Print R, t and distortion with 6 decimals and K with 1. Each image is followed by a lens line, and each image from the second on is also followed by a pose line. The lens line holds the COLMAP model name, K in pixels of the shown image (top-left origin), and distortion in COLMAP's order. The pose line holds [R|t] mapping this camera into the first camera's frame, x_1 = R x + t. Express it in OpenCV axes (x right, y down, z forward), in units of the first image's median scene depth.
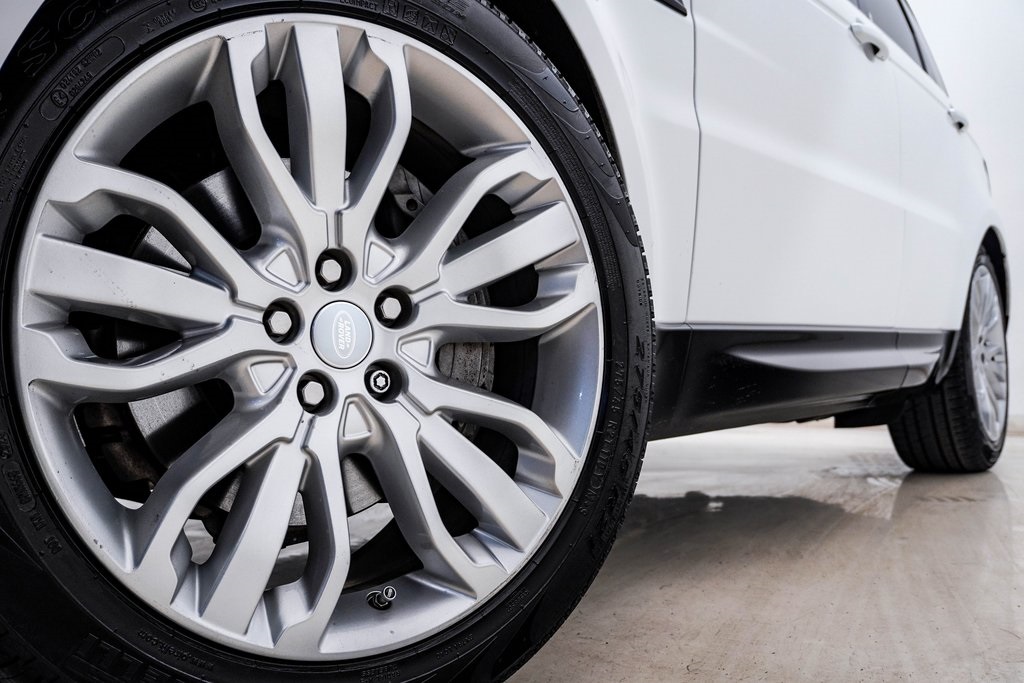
lens RADIAL K [[1058.6, 0, 512.0], [0, 1058.6, 341.5], [0, 0, 1]] dist [-0.000080, -0.004032]
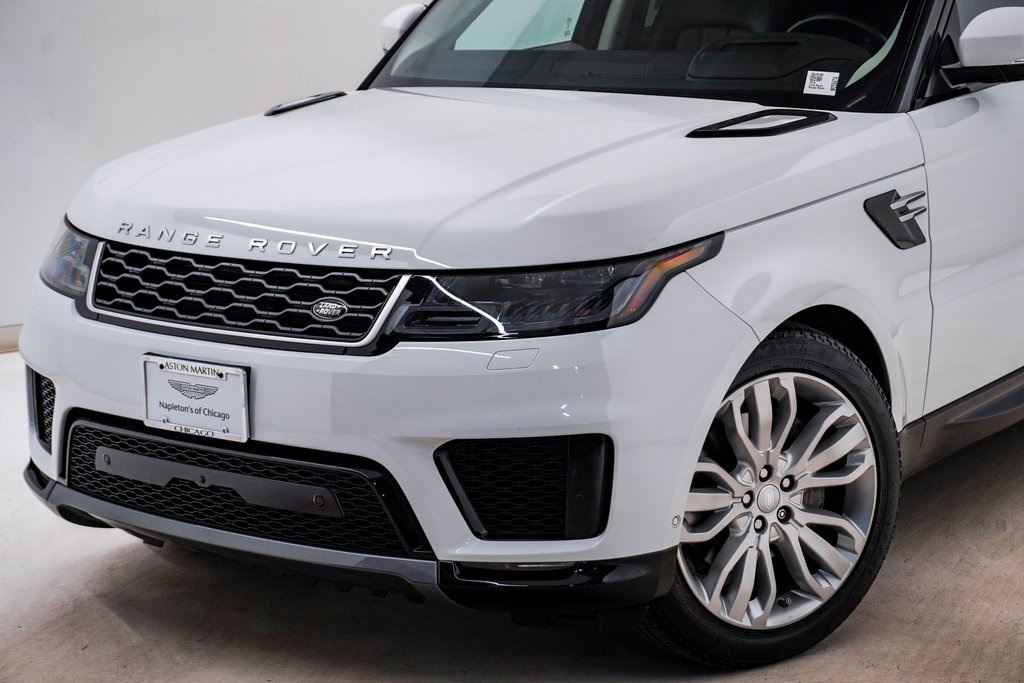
lens RADIAL K [[2169.7, 0, 512.0], [0, 2169.7, 341.5], [0, 0, 1]] dist [0.004964, 0.044396]
pose [[0.998404, -0.013059, -0.054948, -0.413678], [0.025661, 0.971572, 0.235351, -1.353916], [0.050313, -0.236385, 0.970356, -3.297846]]
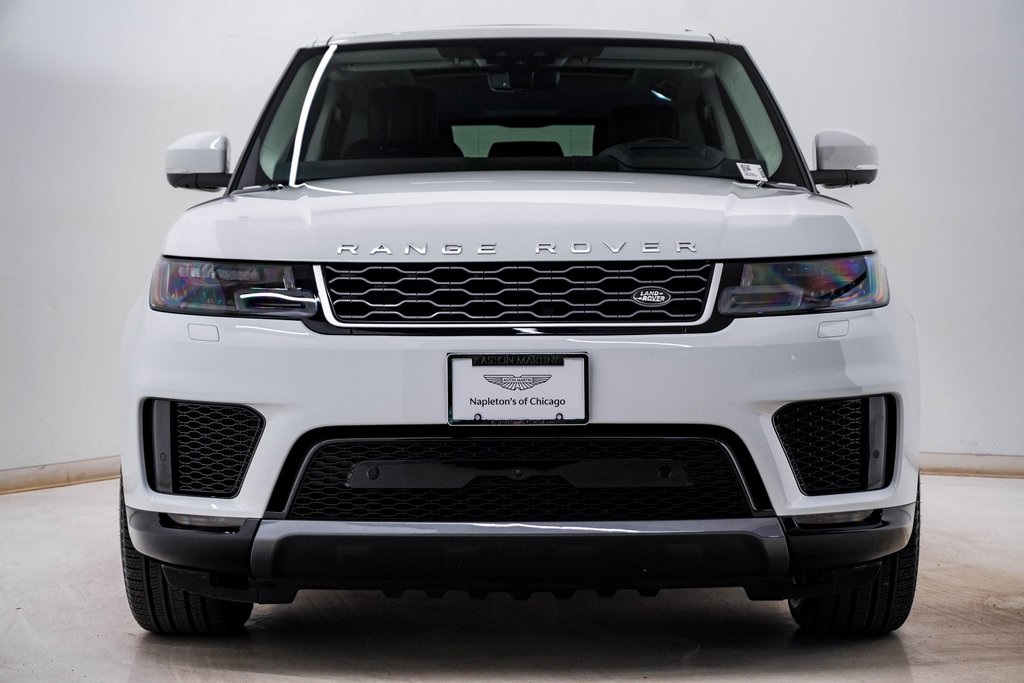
lens RADIAL K [[2169.7, 0, 512.0], [0, 2169.7, 341.5], [0, 0, 1]] dist [0.004964, 0.044396]
pose [[0.835524, -0.011231, 0.549339, -3.655938], [-0.017788, 0.998714, 0.047472, -0.569935], [-0.549166, -0.049436, 0.834250, -2.861776]]
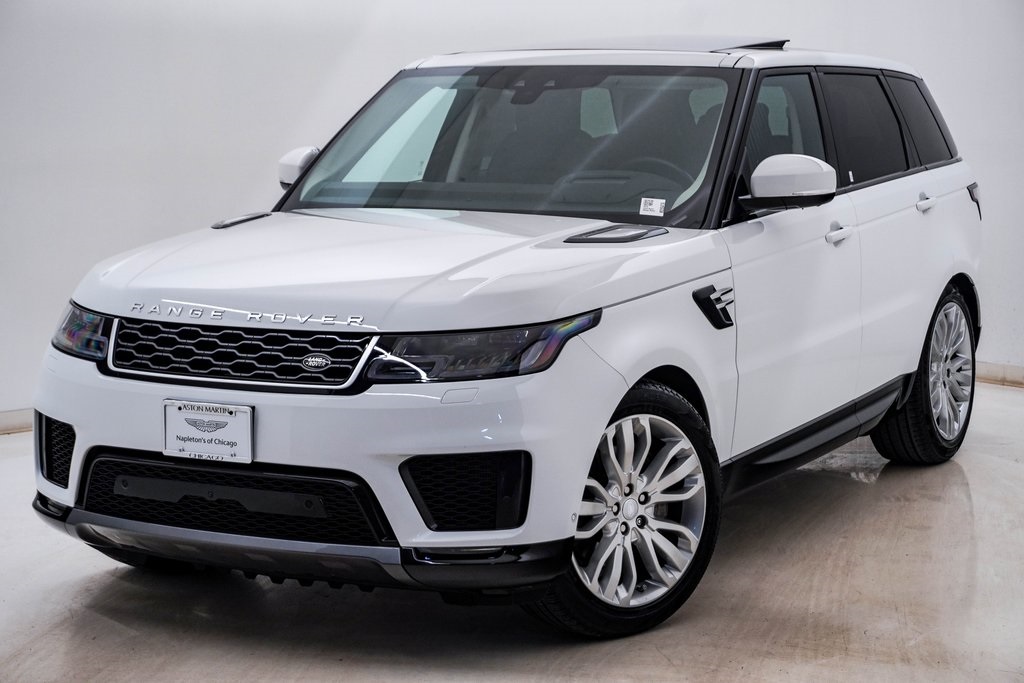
lens RADIAL K [[2169.7, 0, 512.0], [0, 2169.7, 341.5], [0, 0, 1]] dist [0.004964, 0.044396]
pose [[0.995698, -0.012096, 0.091863, -0.993985], [-0.002845, 0.986983, 0.160802, -1.395716], [-0.092613, -0.160372, 0.982702, -4.771492]]
